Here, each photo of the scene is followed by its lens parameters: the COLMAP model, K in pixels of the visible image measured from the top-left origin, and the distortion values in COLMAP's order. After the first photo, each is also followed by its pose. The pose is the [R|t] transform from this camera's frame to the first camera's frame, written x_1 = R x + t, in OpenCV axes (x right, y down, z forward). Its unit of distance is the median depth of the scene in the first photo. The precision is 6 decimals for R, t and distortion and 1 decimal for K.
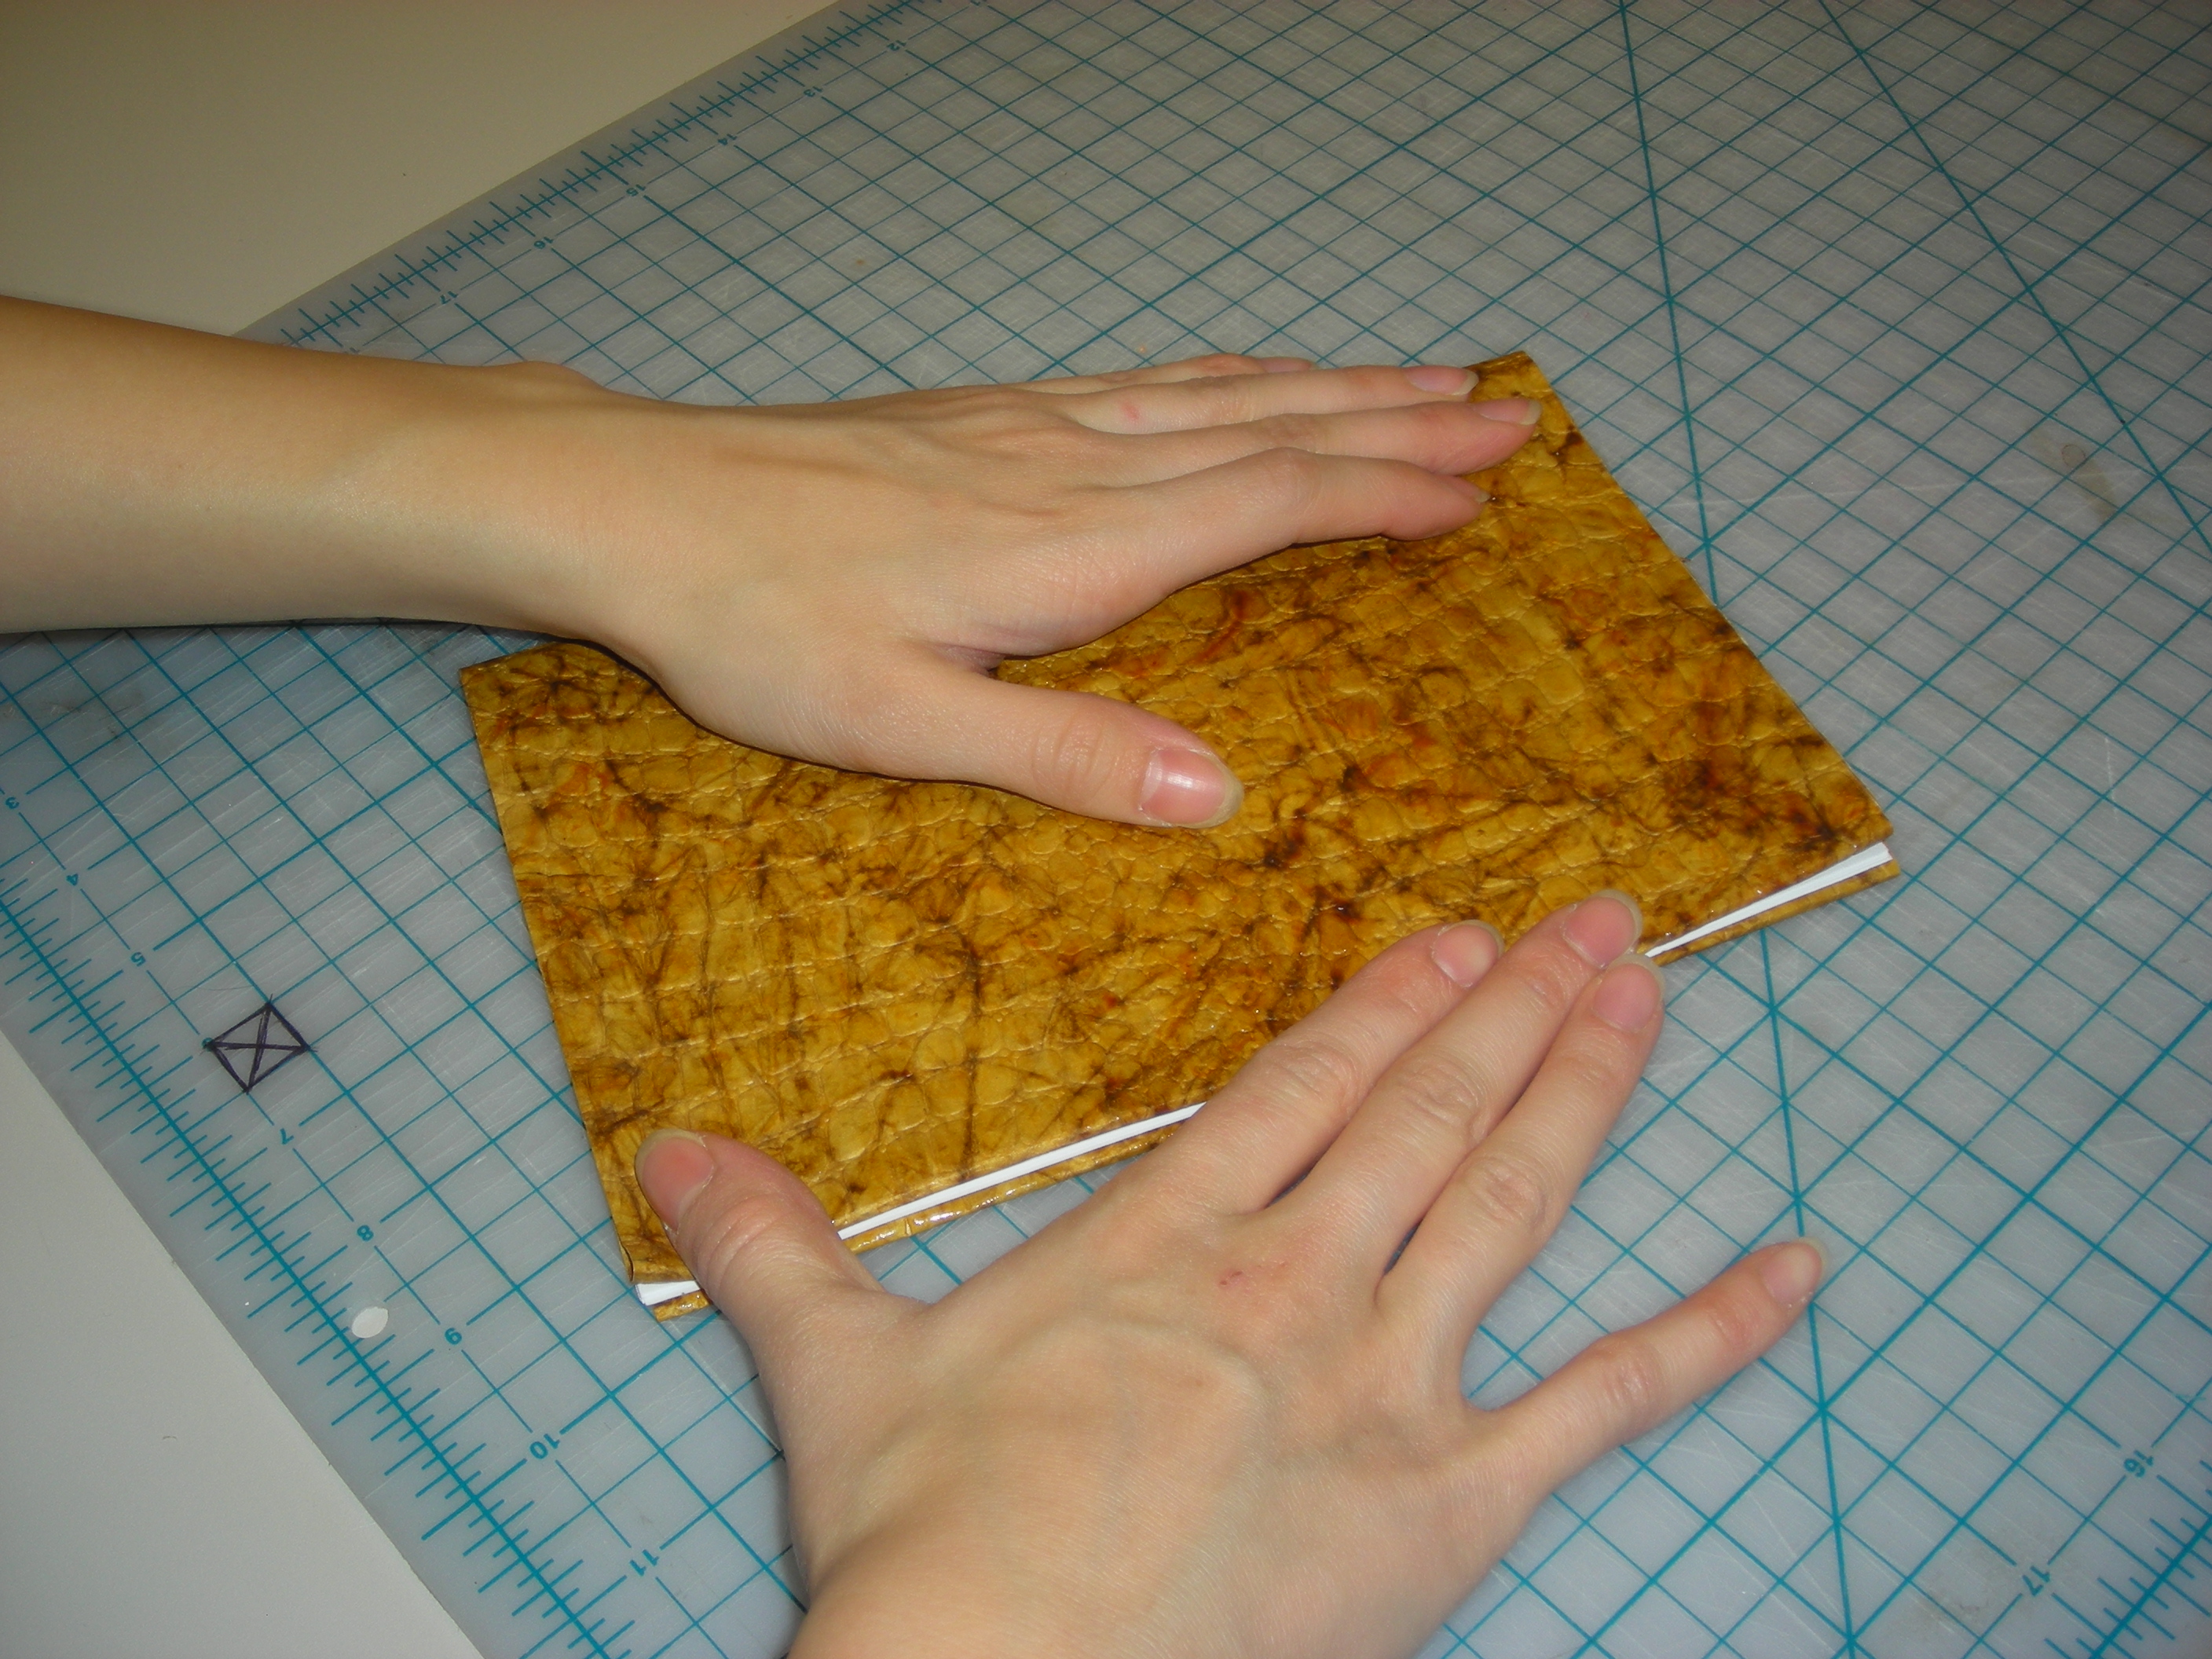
lens RADIAL K [[2640.9, 0, 1110.7], [0, 2640.9, 830.0], [0, 0, 1]] dist [-0.143398, 0.000000]
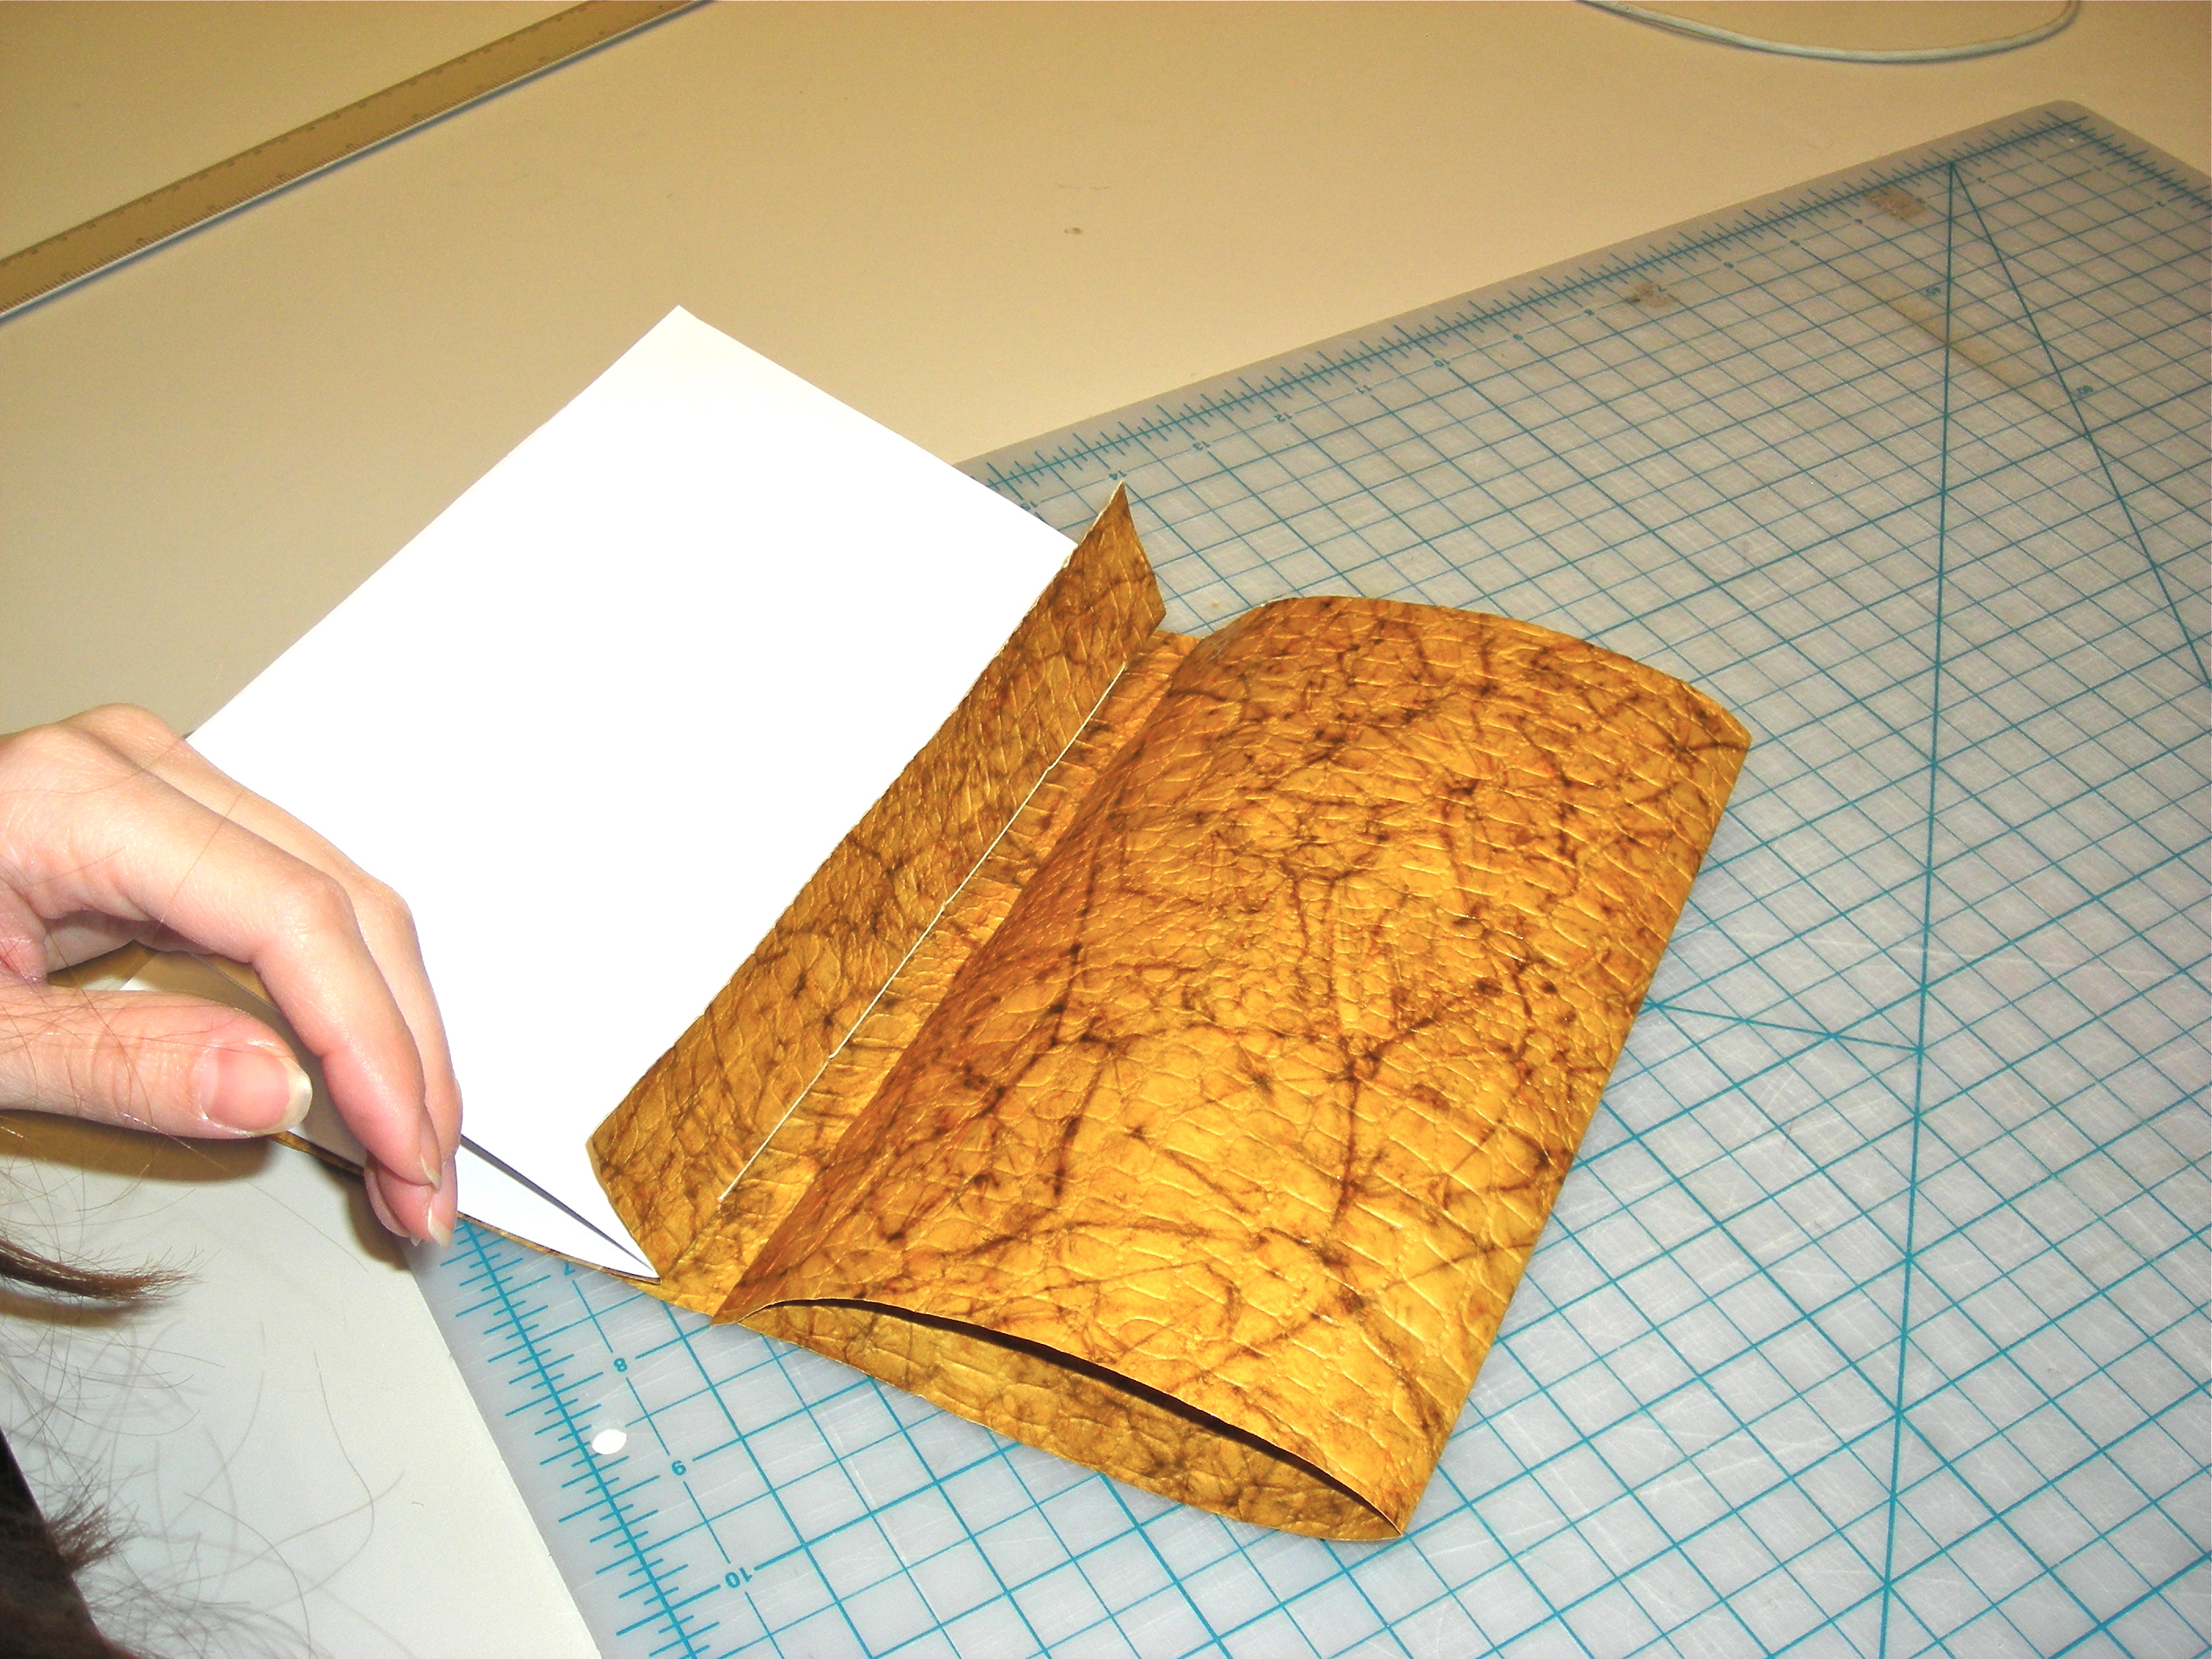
lens RADIAL K [[2640.9, 0, 1120.6], [0, 2640.9, 845.1], [0, 0, 1]] dist [-0.143398, 0.000000]
pose [[0.977322, 0.176659, -0.116761, 0.016805], [-0.189266, 0.976024, -0.107492, 0.012780], [0.094972, 0.127153, 0.987326, -0.114494]]
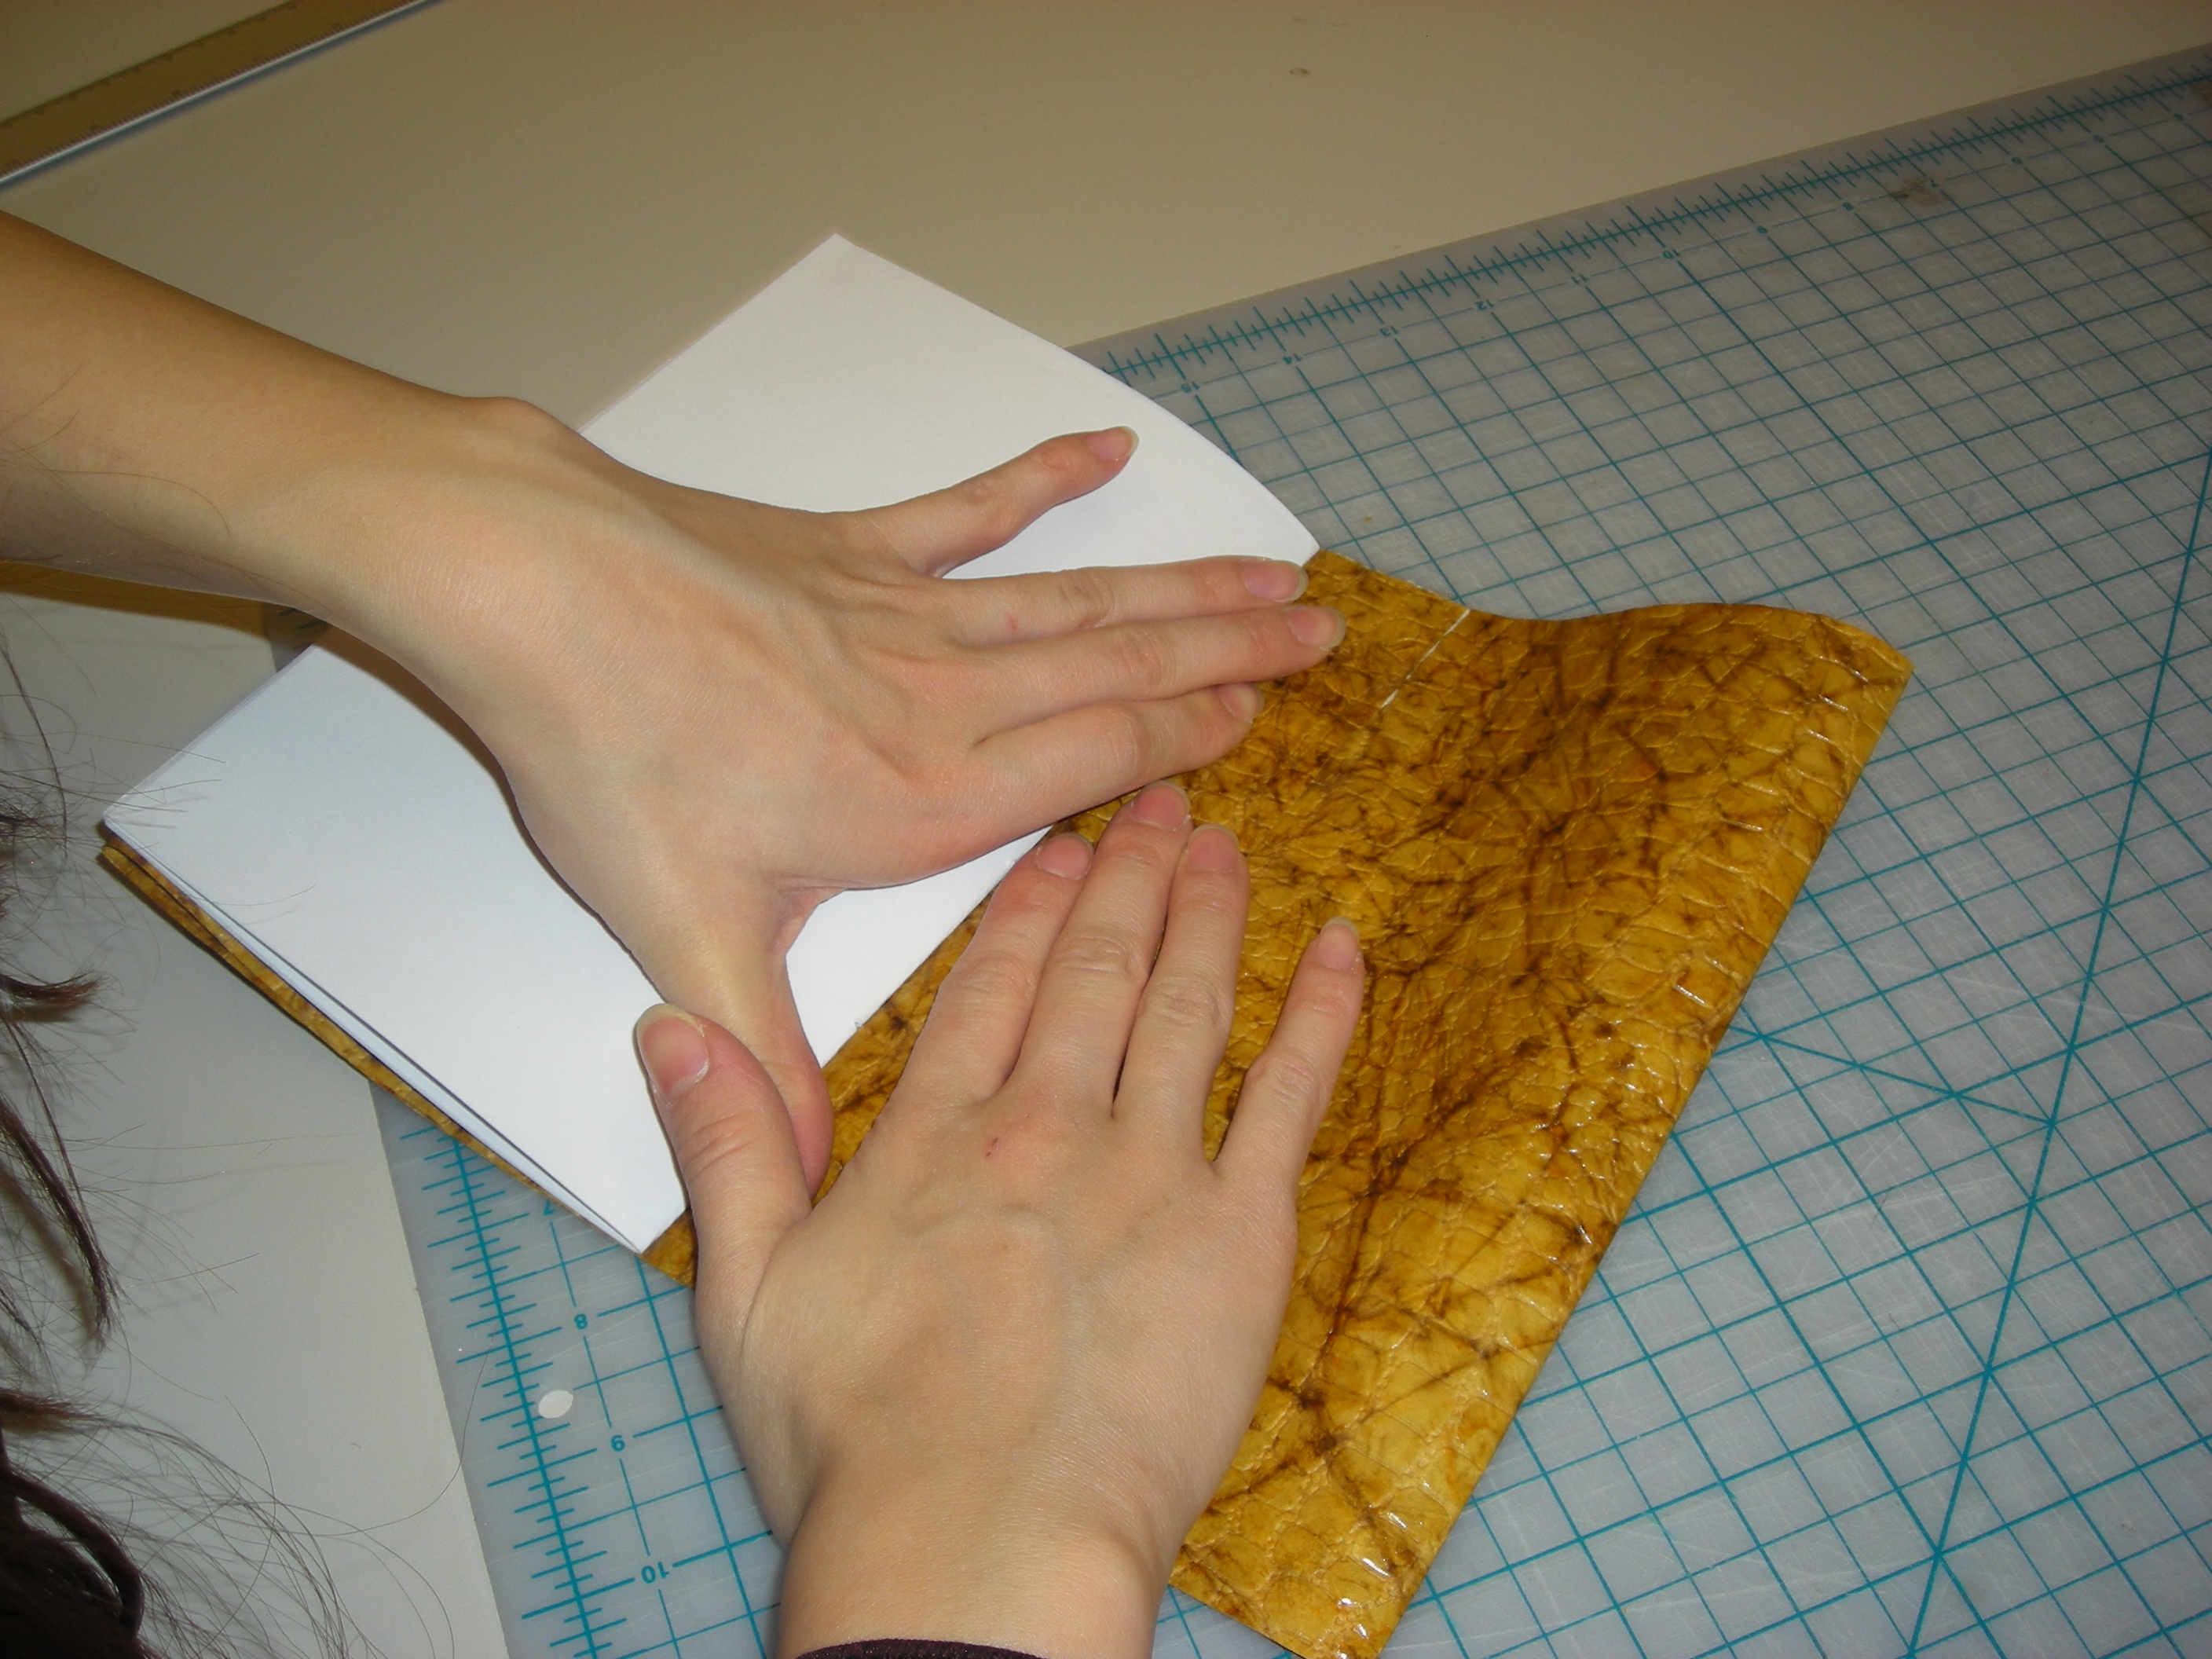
lens RADIAL K [[2640.9, 0, 1107.5], [0, 2640.9, 838.8], [0, 0, 1]] dist [-0.143398, 0.000000]
pose [[0.930771, 0.279418, -0.235775, 0.101676], [-0.282823, 0.958964, 0.019971, -0.104414], [0.231680, 0.048095, 0.971602, -0.016069]]
